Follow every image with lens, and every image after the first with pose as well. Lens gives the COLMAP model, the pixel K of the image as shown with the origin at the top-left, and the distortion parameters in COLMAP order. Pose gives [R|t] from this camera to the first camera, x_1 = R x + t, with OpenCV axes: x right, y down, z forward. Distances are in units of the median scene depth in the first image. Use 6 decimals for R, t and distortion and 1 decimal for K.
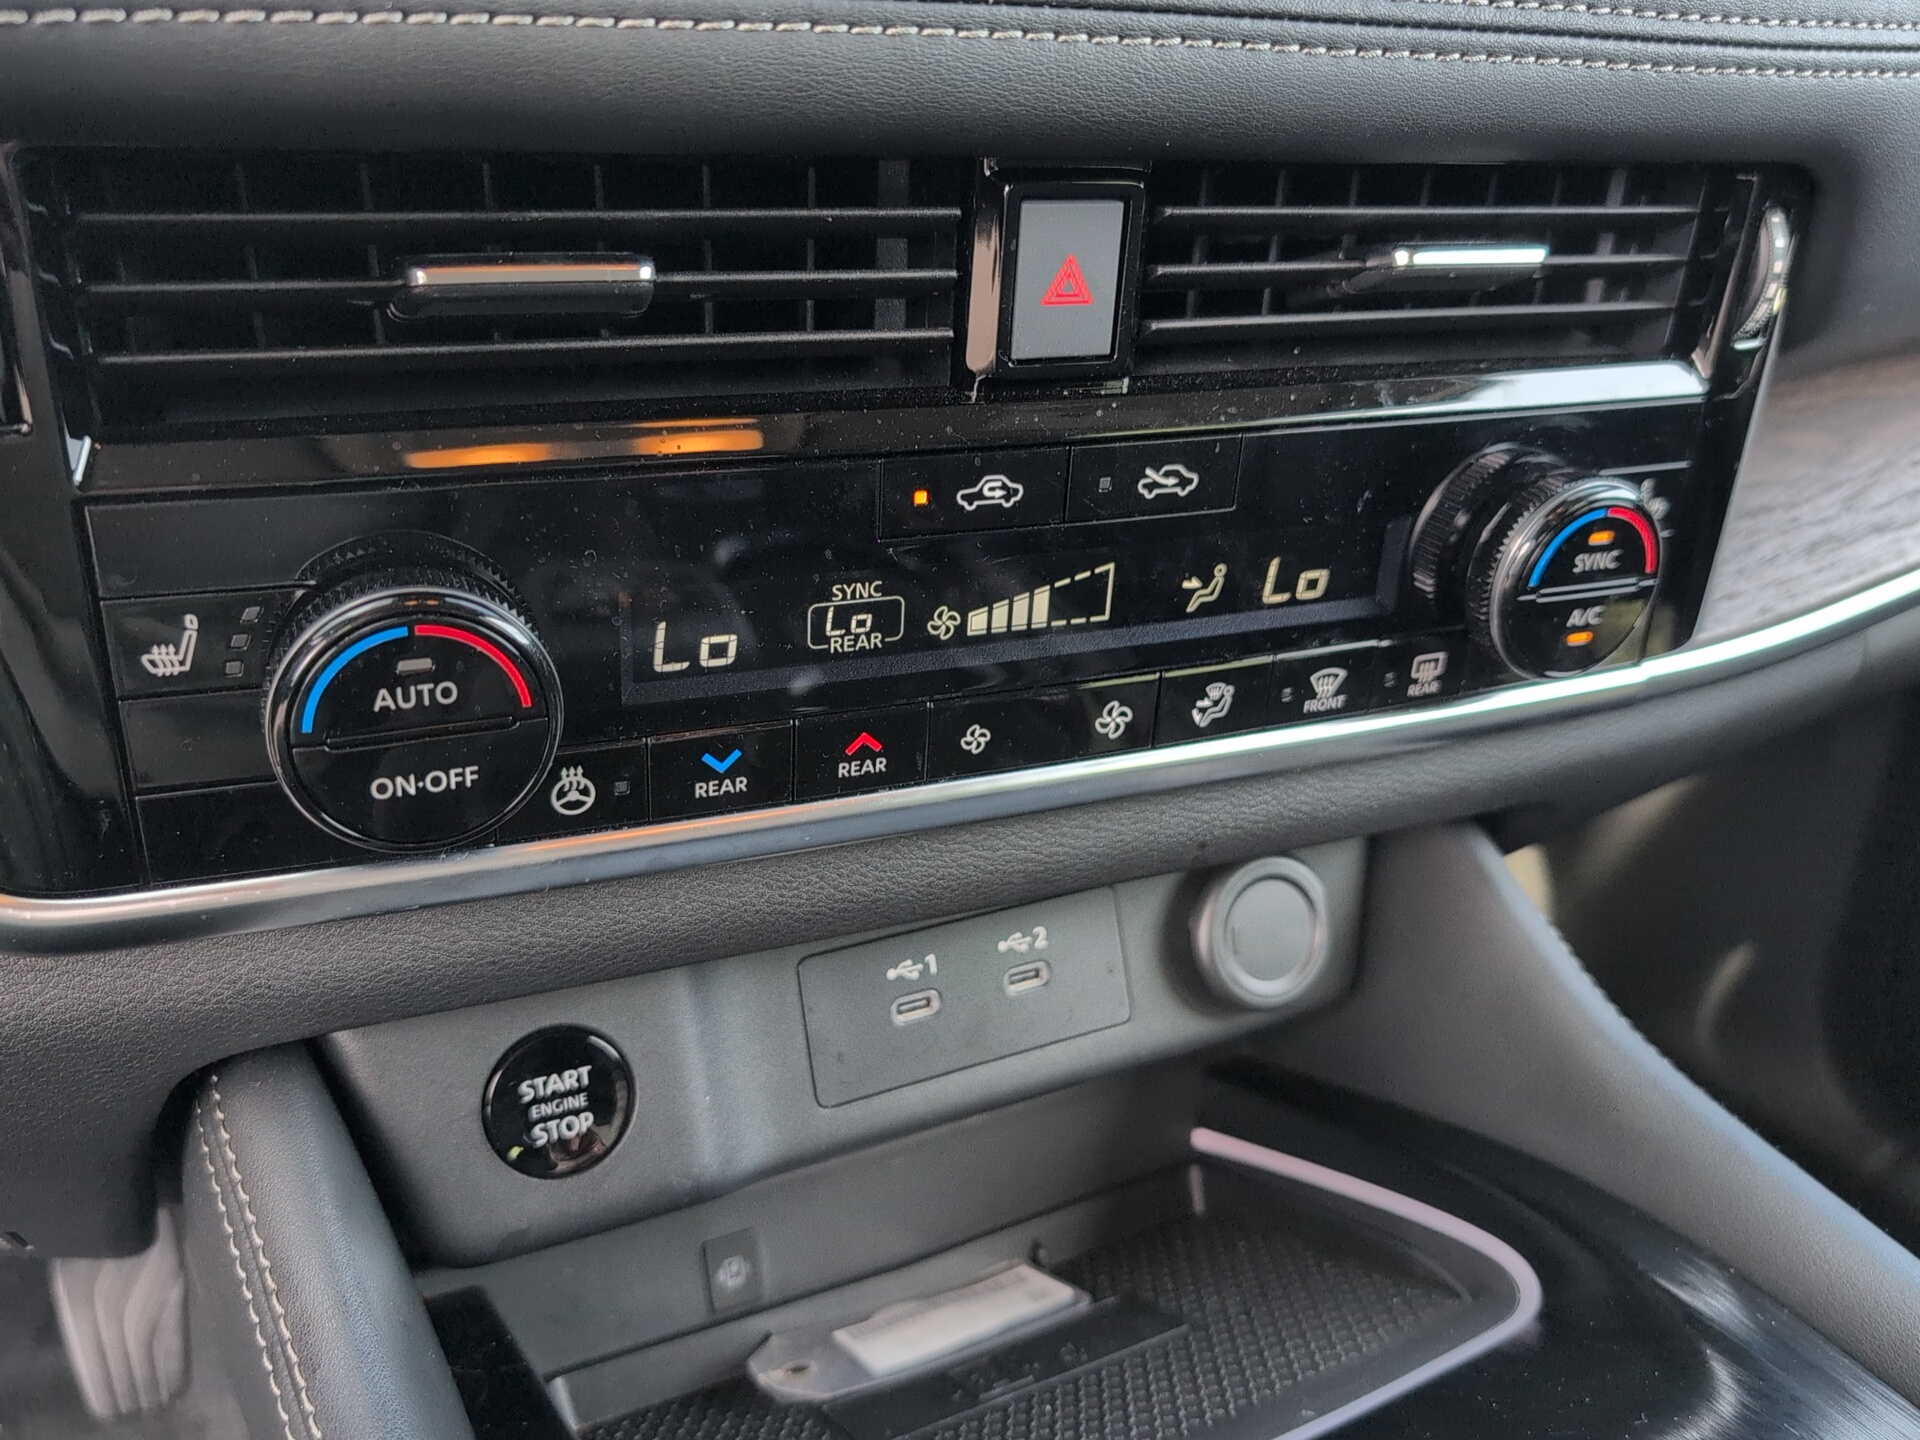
lens RADIAL K [[1619.6, 0, 959.9], [0, 1619.6, 709.5], [0, 0, 1]] dist [-0.021279, -0.012613]
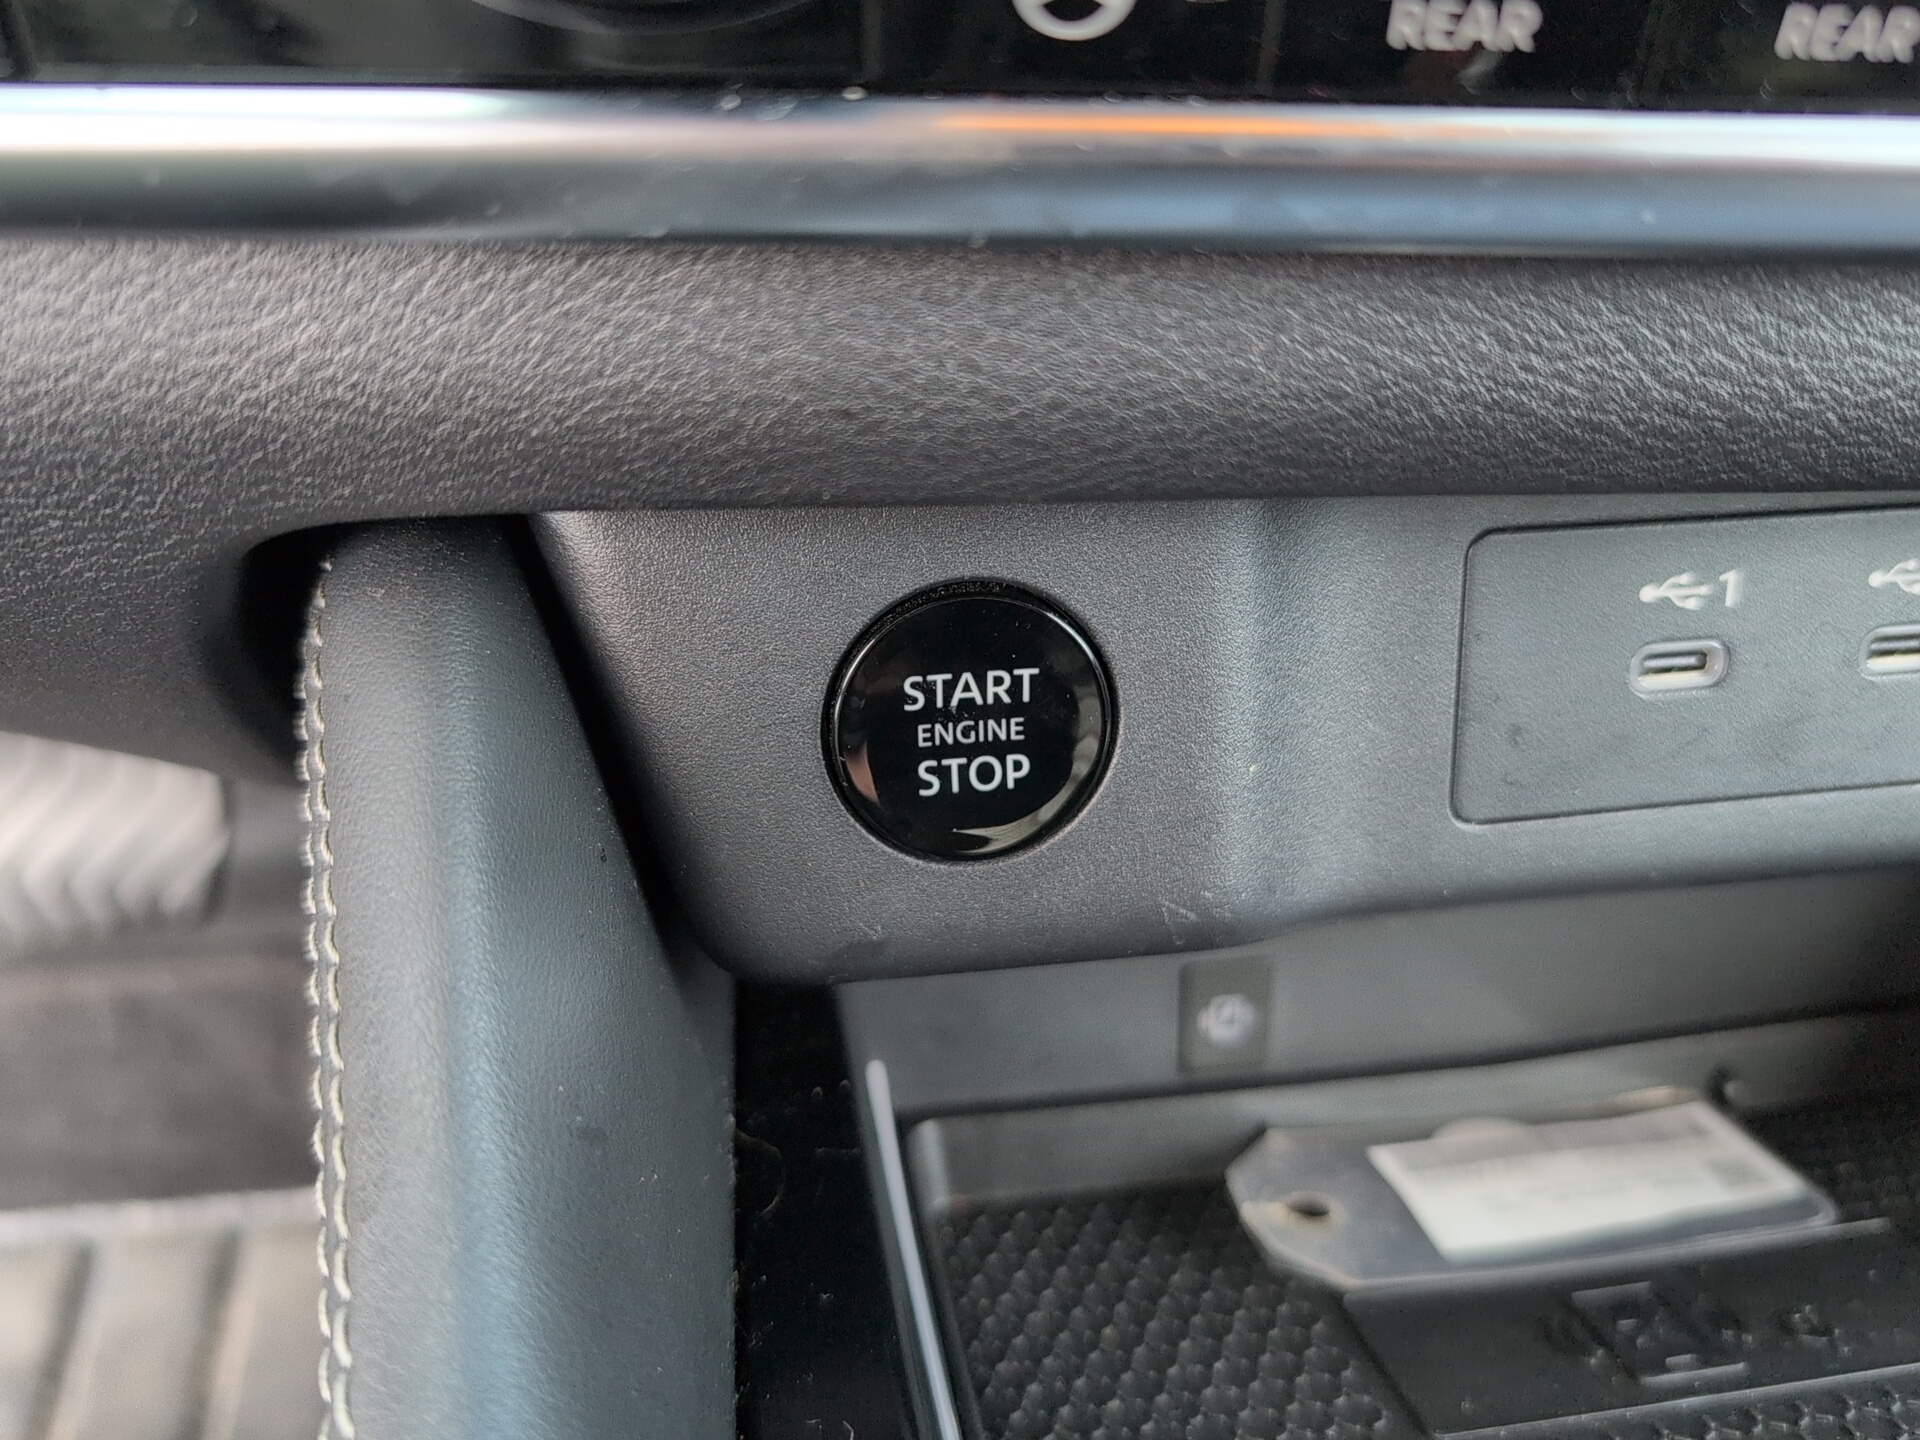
lens RADIAL K [[1619.6, 0, 967.6], [0, 1619.6, 719.2], [0, 0, 1]] dist [-0.021279, -0.012613]
pose [[0.942595, 0.197966, -0.268931, -0.110666], [-0.120294, 0.952559, 0.279573, 0.097138], [0.311519, -0.231173, 0.921691, 0.523548]]
